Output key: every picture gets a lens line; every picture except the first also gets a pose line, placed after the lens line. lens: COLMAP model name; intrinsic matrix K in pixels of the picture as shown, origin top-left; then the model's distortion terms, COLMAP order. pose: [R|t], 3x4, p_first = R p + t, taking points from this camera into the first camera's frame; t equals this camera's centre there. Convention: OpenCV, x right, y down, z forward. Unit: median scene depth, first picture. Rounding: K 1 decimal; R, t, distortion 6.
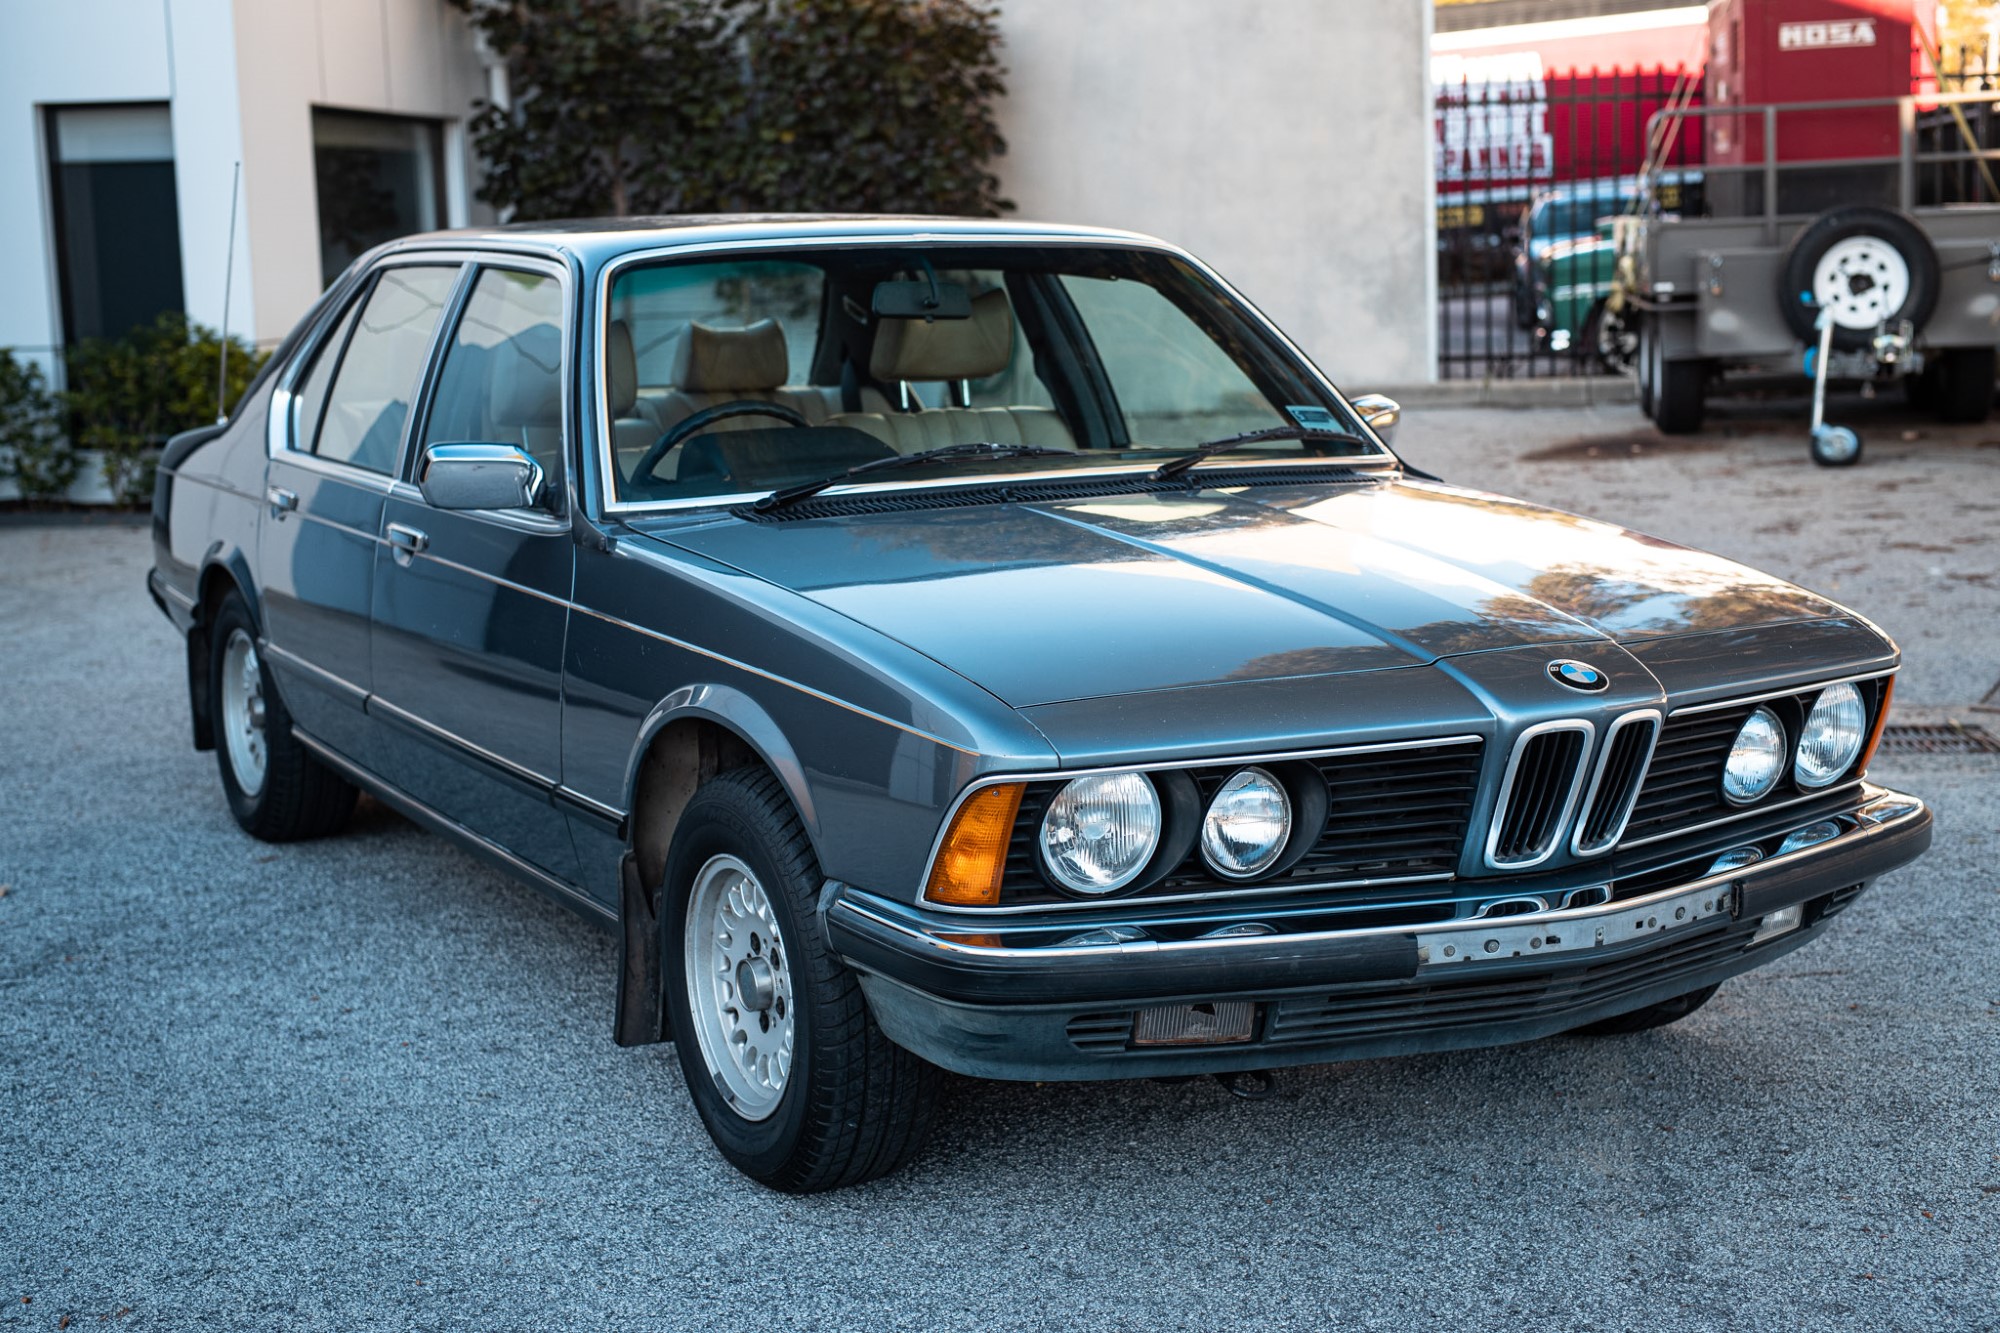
lens RADIAL K [[2775.3, 0, 1000.0], [0, 2775.3, 666.5], [0, 0, 1]] dist [0.009077, -0.052156]
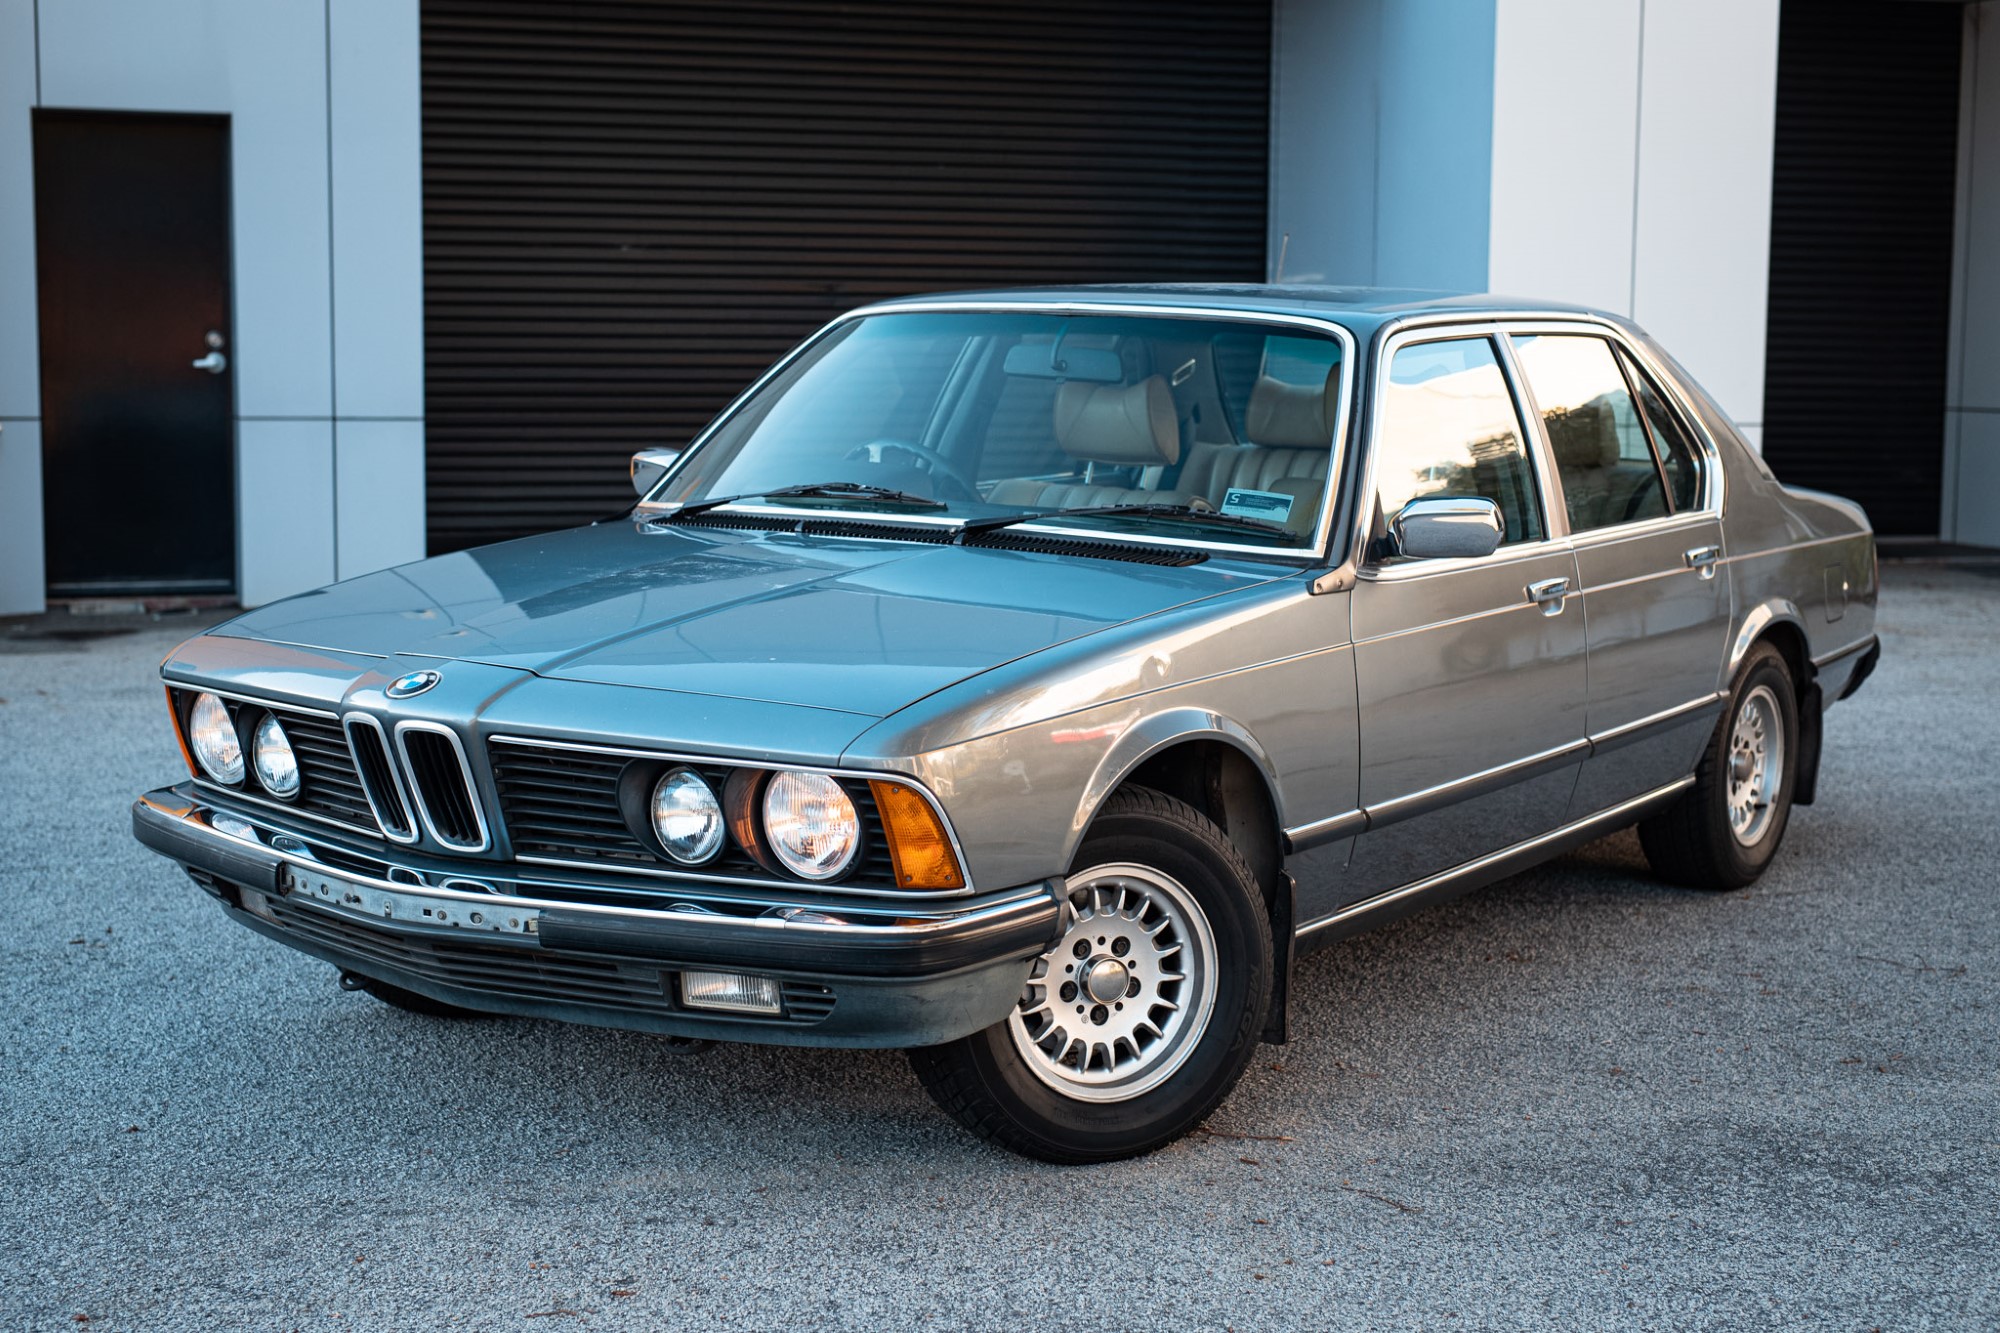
lens RADIAL K [[3033.9, 0, 1000.4], [0, 3033.9, 462.7], [0, 0, 1]] dist [0.024877, 0.049984]
pose [[0.444003, 0.079246, -0.892514, 1.277203], [-0.161693, 0.986815, 0.007181, -0.121141], [0.881315, 0.141125, 0.450962, 0.552625]]
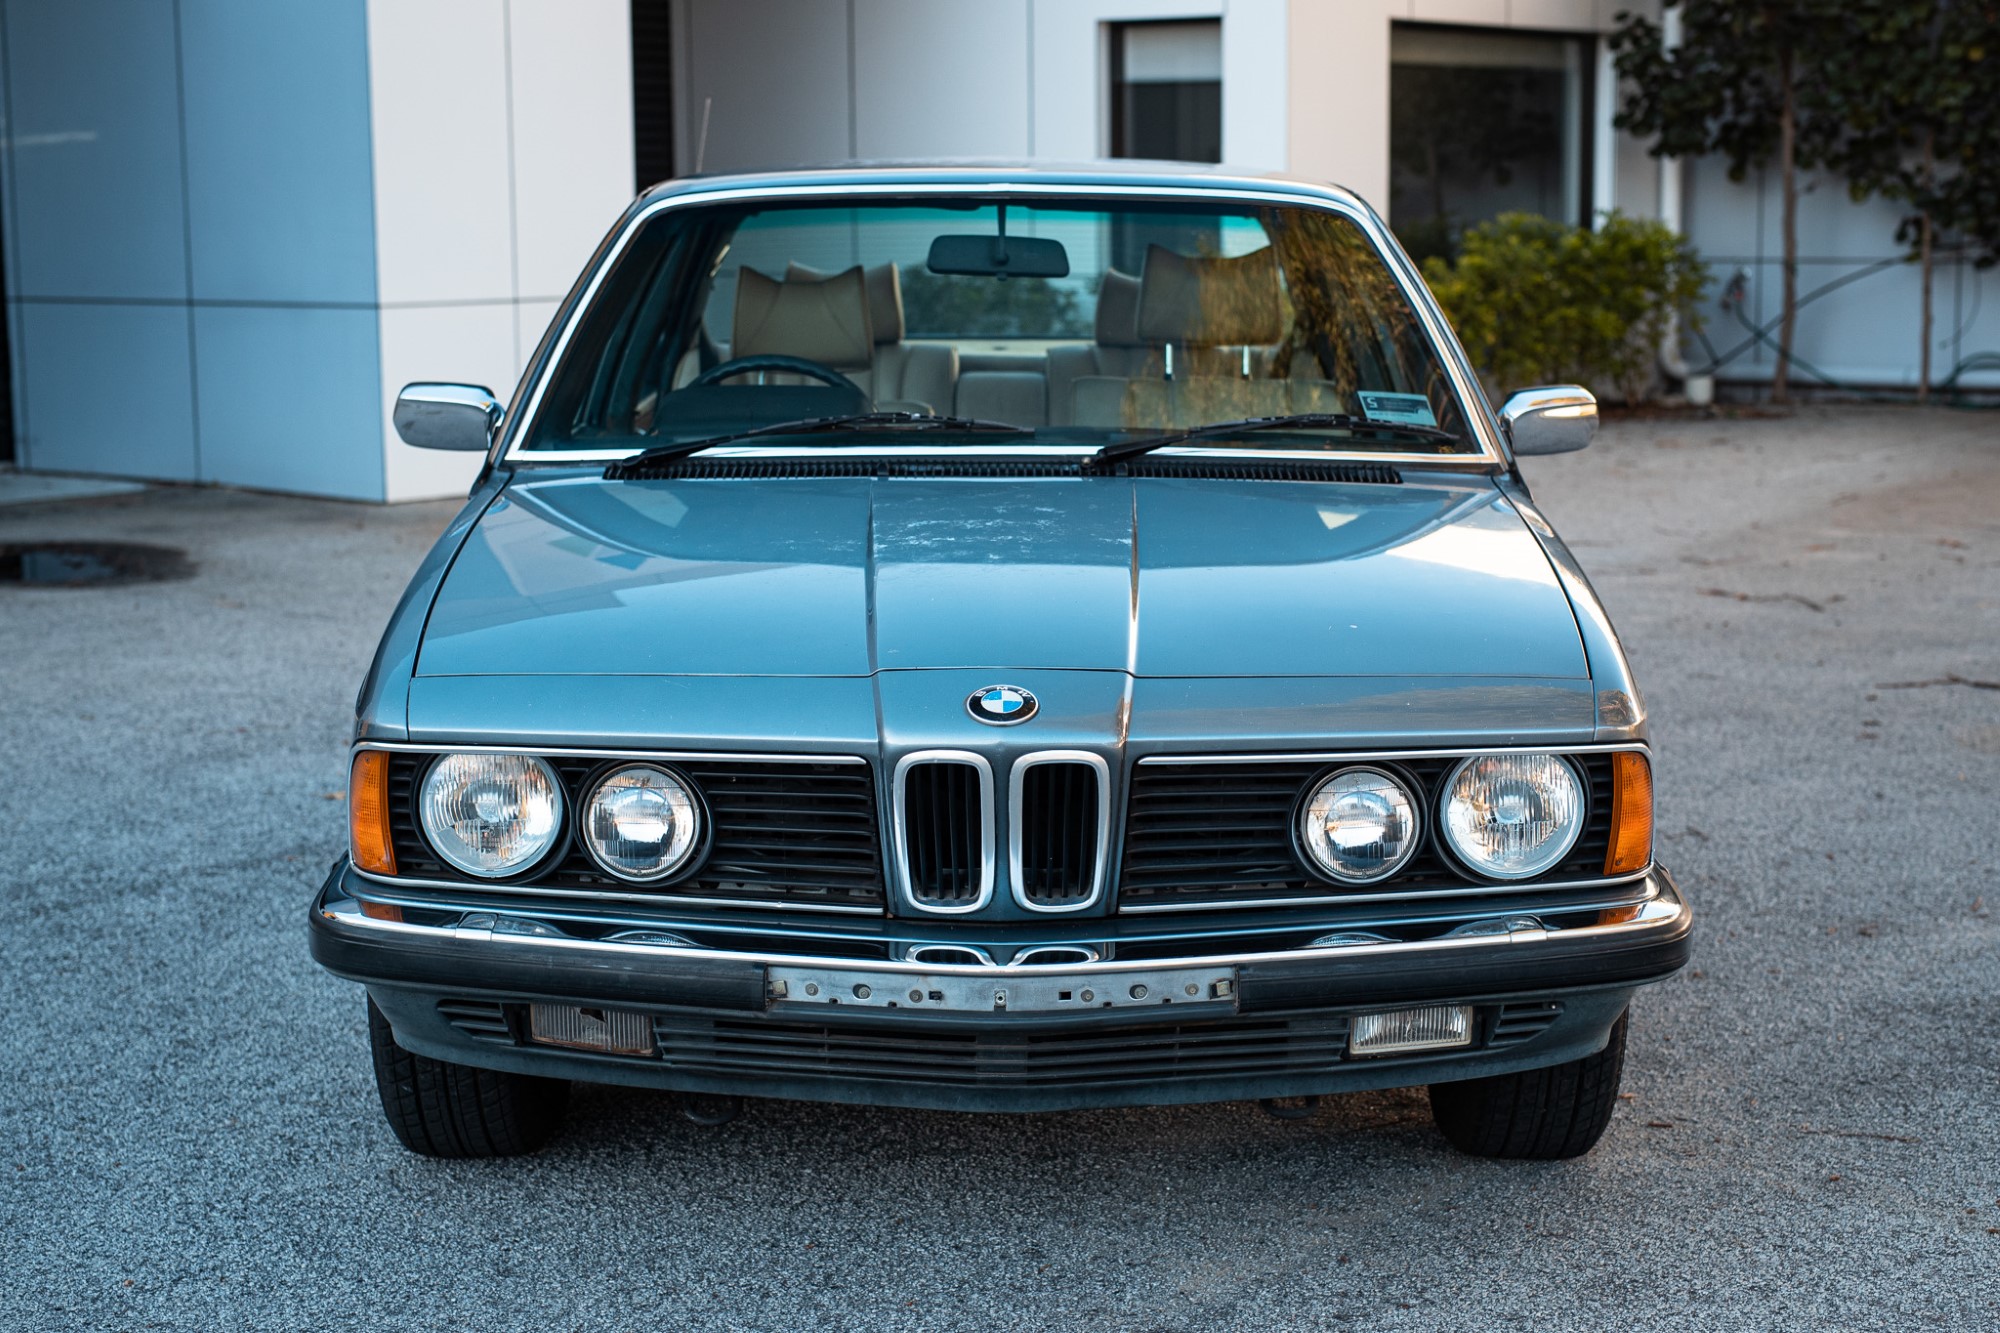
lens RADIAL K [[3162.3, 0, 1000.0], [0, 3162.3, 666.5], [0, 0, 1]] dist [-0.011791, 0.189608]
pose [[0.876058, 0.092969, -0.473159, 0.601652], [-0.090228, 0.995512, 0.028547, -0.032902], [0.473690, 0.017683, 0.880514, 0.098542]]
